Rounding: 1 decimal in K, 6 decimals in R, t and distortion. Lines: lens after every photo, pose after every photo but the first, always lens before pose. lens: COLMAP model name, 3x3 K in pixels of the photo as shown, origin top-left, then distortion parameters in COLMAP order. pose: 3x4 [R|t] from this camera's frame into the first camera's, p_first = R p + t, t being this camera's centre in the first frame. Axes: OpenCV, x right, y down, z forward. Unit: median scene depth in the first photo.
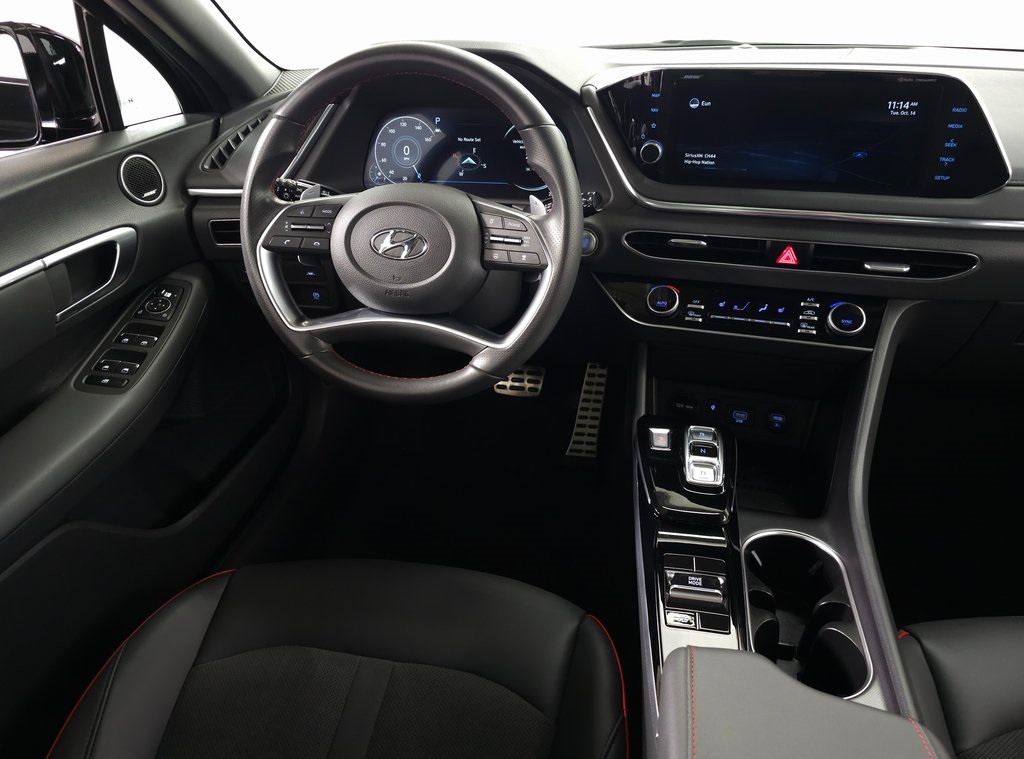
lens RADIAL K [[696.3, 0, 507.0], [0, 696.3, 378.1], [0, 0, 1]] dist [0.044574, -0.061655]
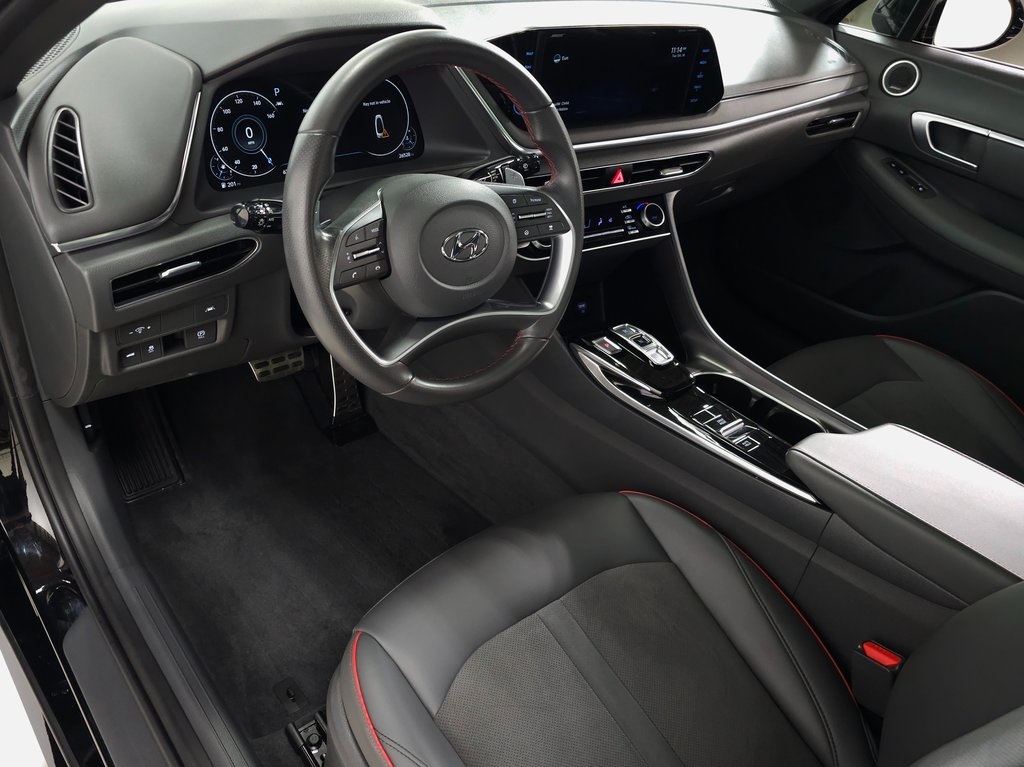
lens RADIAL K [[766.8, 0, 463.1], [0, 766.8, 428.5], [0, 0, 1]] dist [0.019926, -0.003131]
pose [[0.653737, -0.406350, 0.638364, -0.857493], [0.278706, 0.913583, 0.296123, -0.247503], [-0.703528, -0.015671, 0.710495, 0.196303]]
